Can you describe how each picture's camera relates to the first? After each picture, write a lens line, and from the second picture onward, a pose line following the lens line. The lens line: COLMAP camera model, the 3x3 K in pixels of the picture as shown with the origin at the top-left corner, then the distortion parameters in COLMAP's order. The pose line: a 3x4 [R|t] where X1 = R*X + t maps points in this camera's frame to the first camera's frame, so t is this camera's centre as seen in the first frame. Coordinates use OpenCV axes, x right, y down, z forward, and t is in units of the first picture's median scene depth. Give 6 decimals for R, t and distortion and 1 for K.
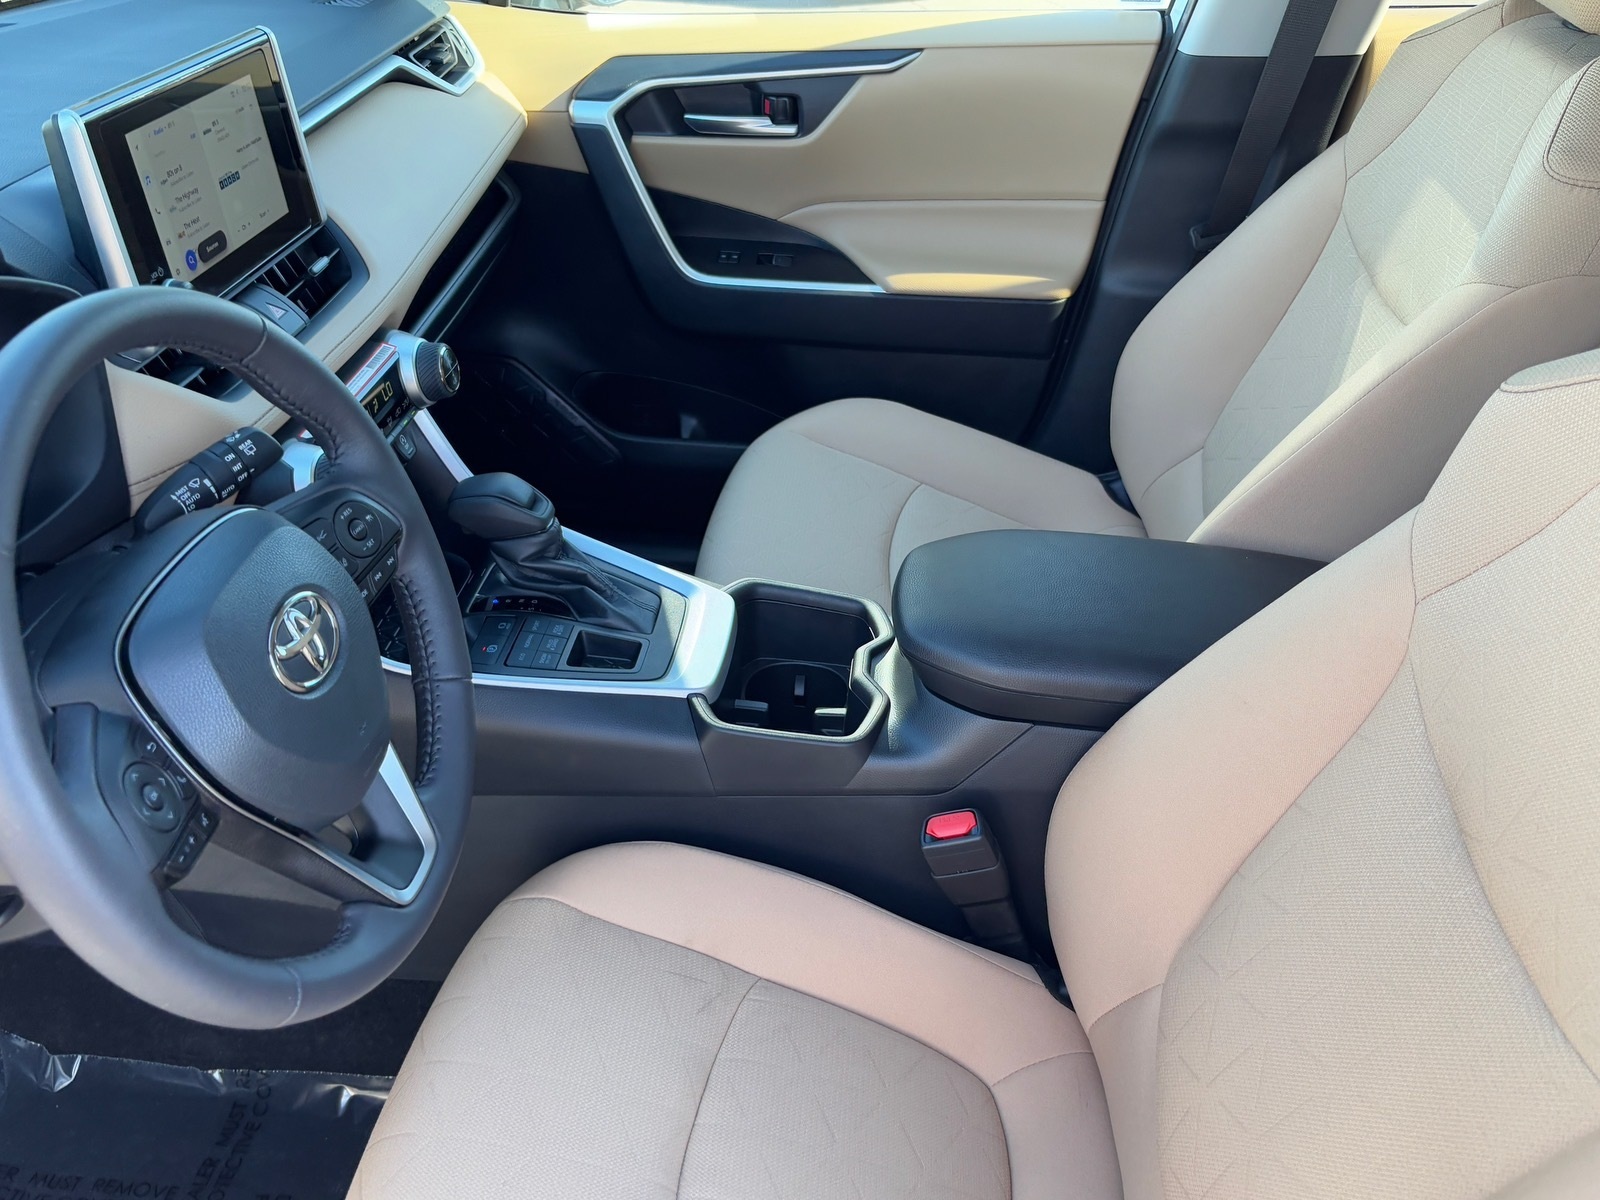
lens RADIAL K [[1433.1, 0, 828.0], [0, 1433.1, 619.0], [0, 0, 1]] dist [0.042934, -0.058587]
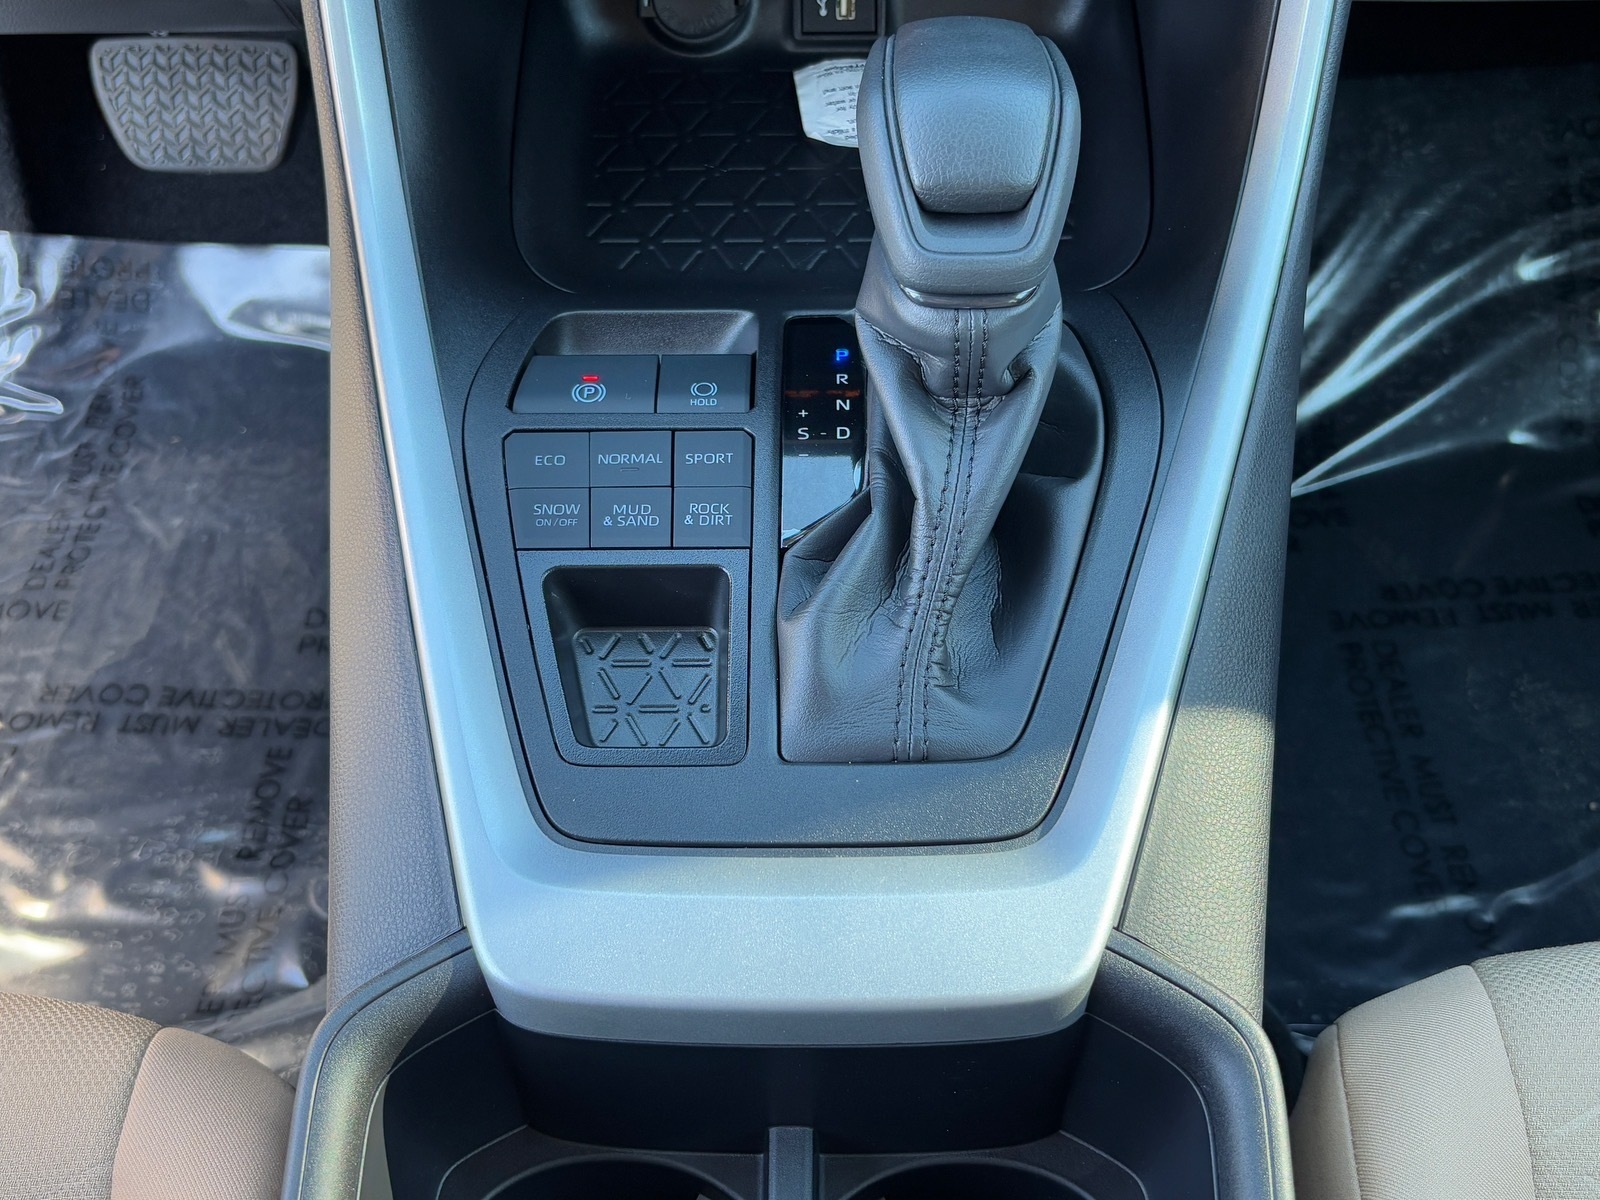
lens RADIAL K [[1685.6, 0, 809.0], [0, 1685.6, 647.9], [0, 0, 1]] dist [0.003863, 0.000000]
pose [[0.079365, 0.798300, -0.597008, 0.070252], [-0.531996, 0.540399, 0.651882, -0.238865], [0.843020, 0.265869, 0.467581, 0.832908]]
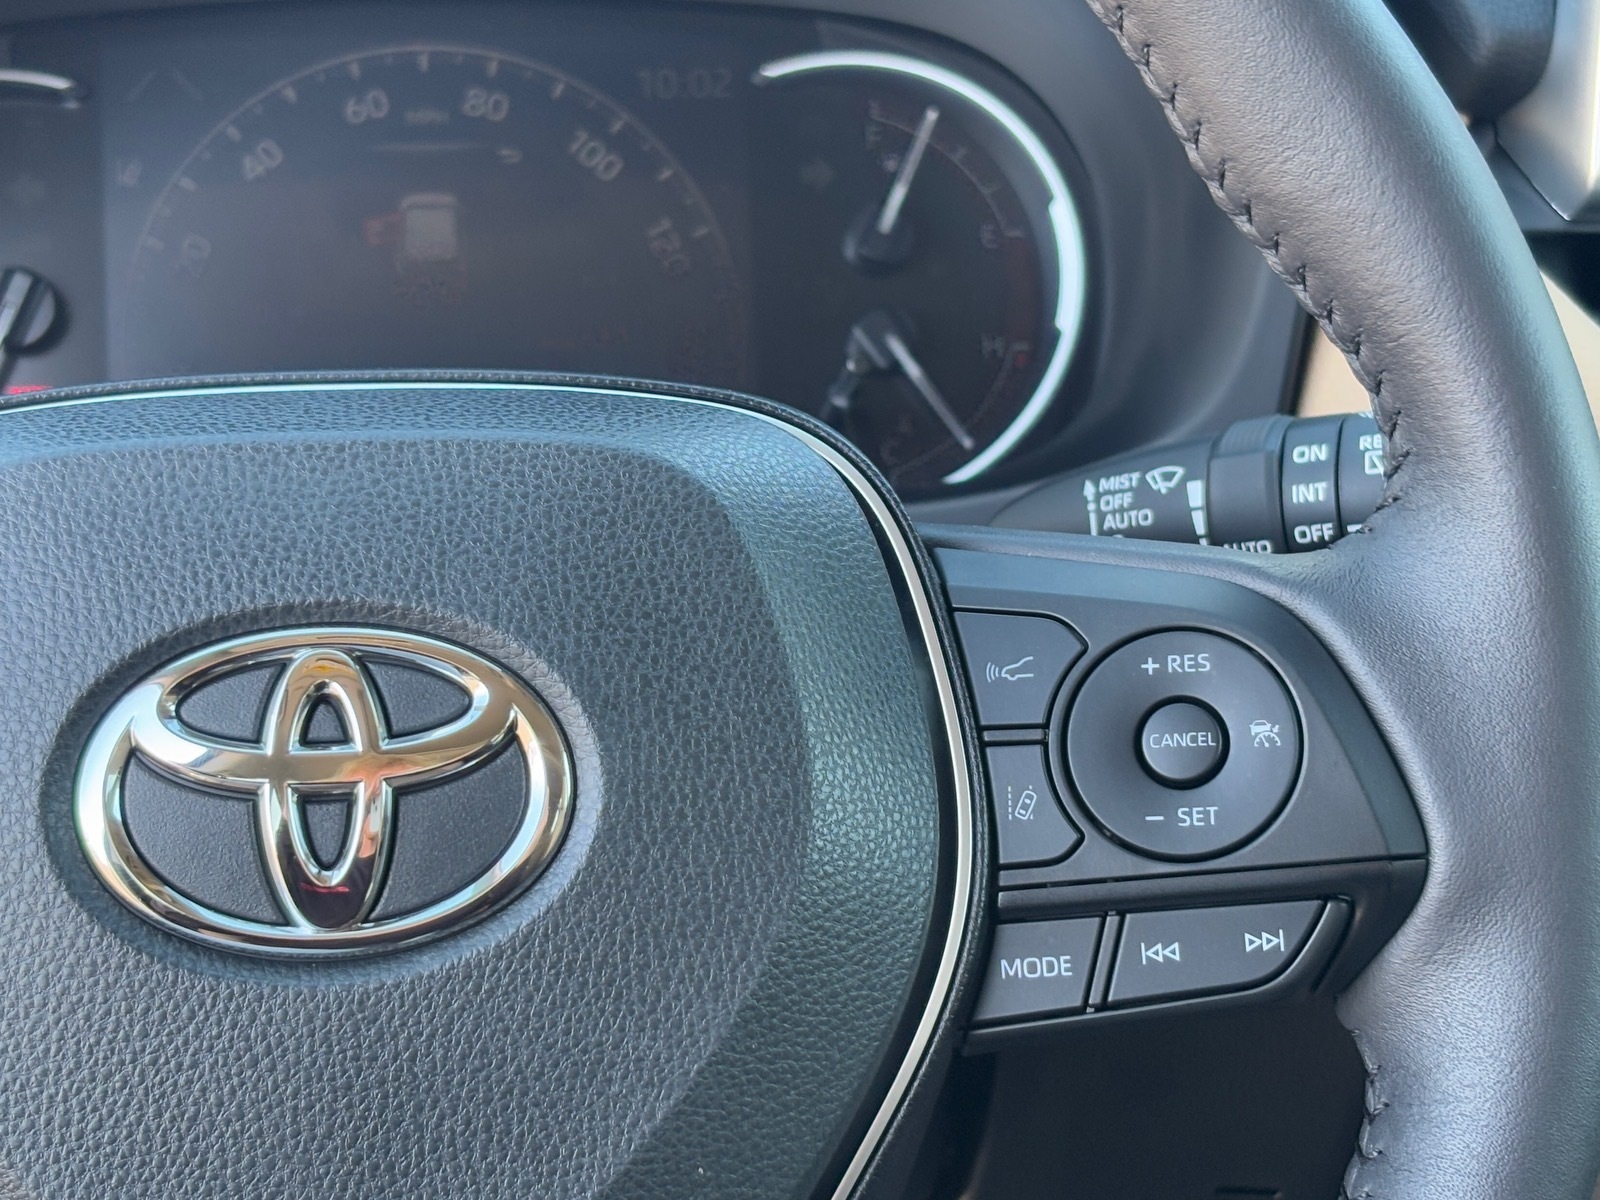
lens RADIAL K [[2988.7, 0, 842.8], [0, 2988.7, 615.0], [0, 0, 1]] dist [0.121478, 0.000000]
pose [[0.202277, 0.258437, -0.944613, 0.102350], [-0.530953, 0.839429, 0.115962, -0.079004], [0.822905, 0.478089, 0.307016, 0.568273]]
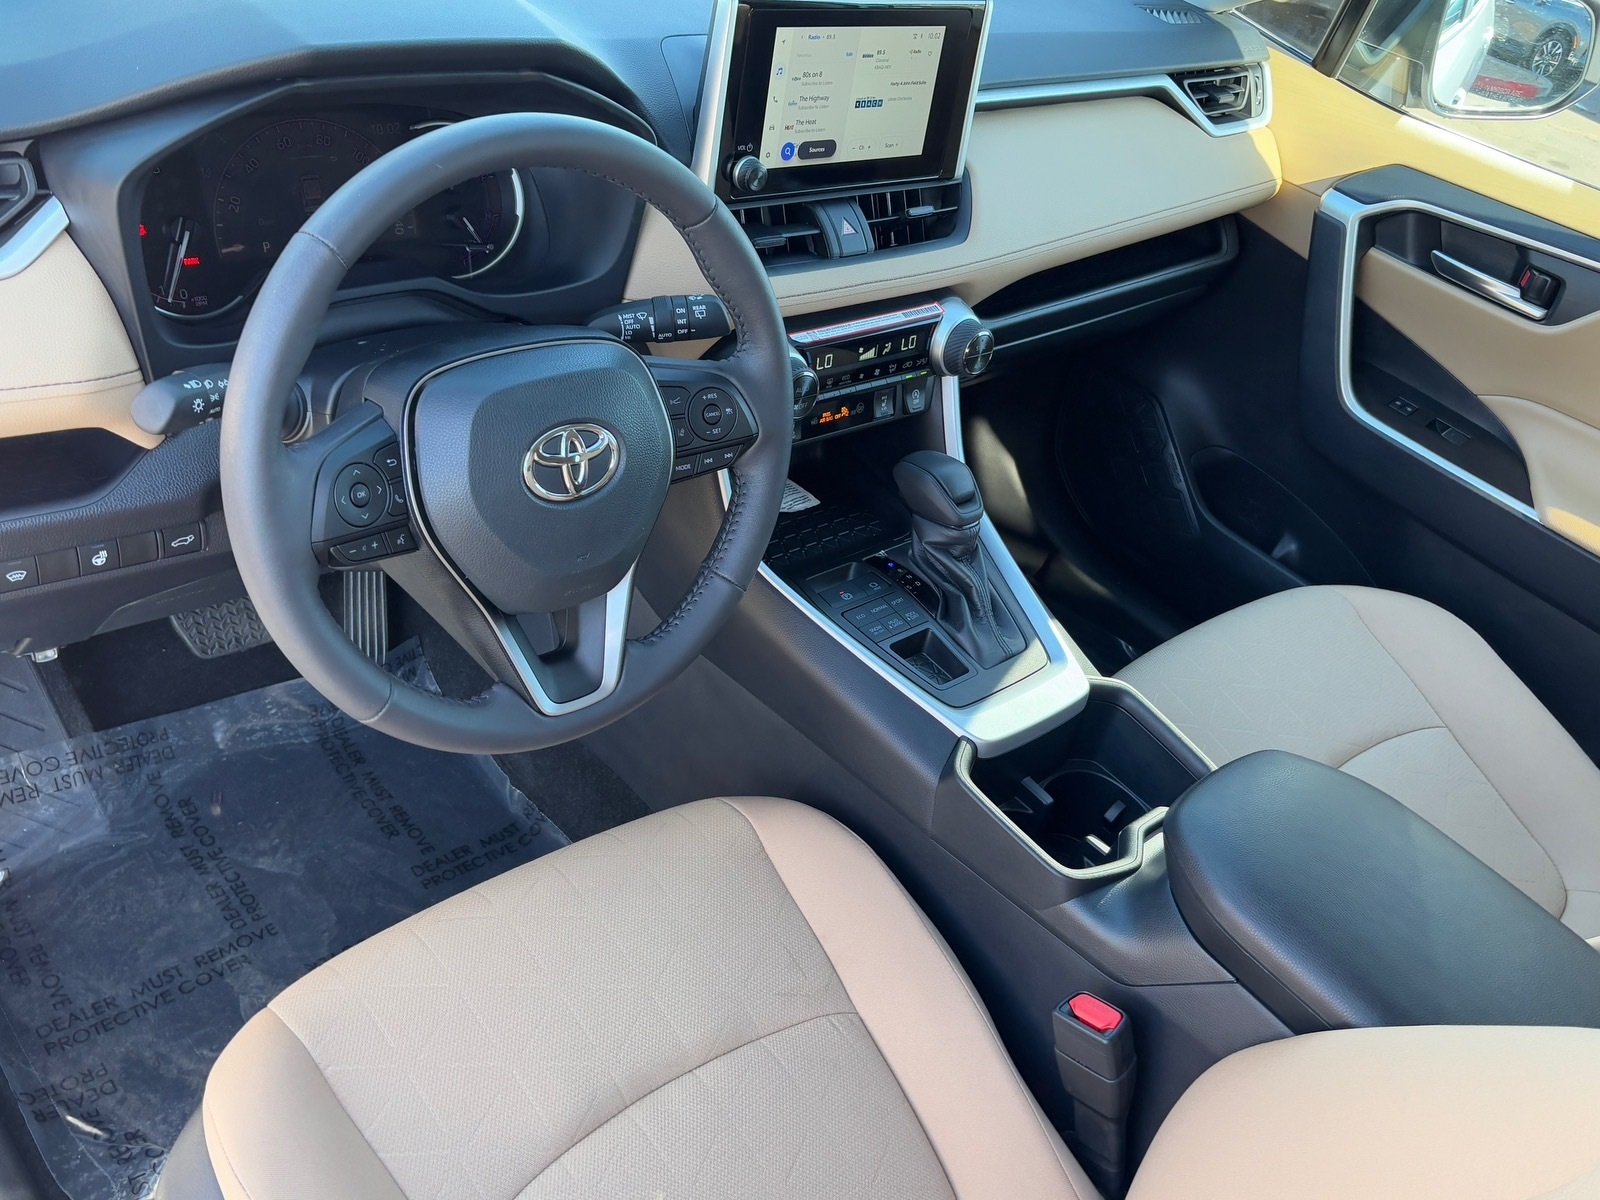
lens RADIAL K [[1433.1, 0, 819.3], [0, 1433.1, 631.4], [0, 0, 1]] dist [0.042934, -0.058587]
pose [[0.724743, 0.523685, -0.447774, 0.223712], [-0.529935, 0.838997, 0.123507, -0.073554], [0.440359, 0.147780, 0.885576, 0.068124]]
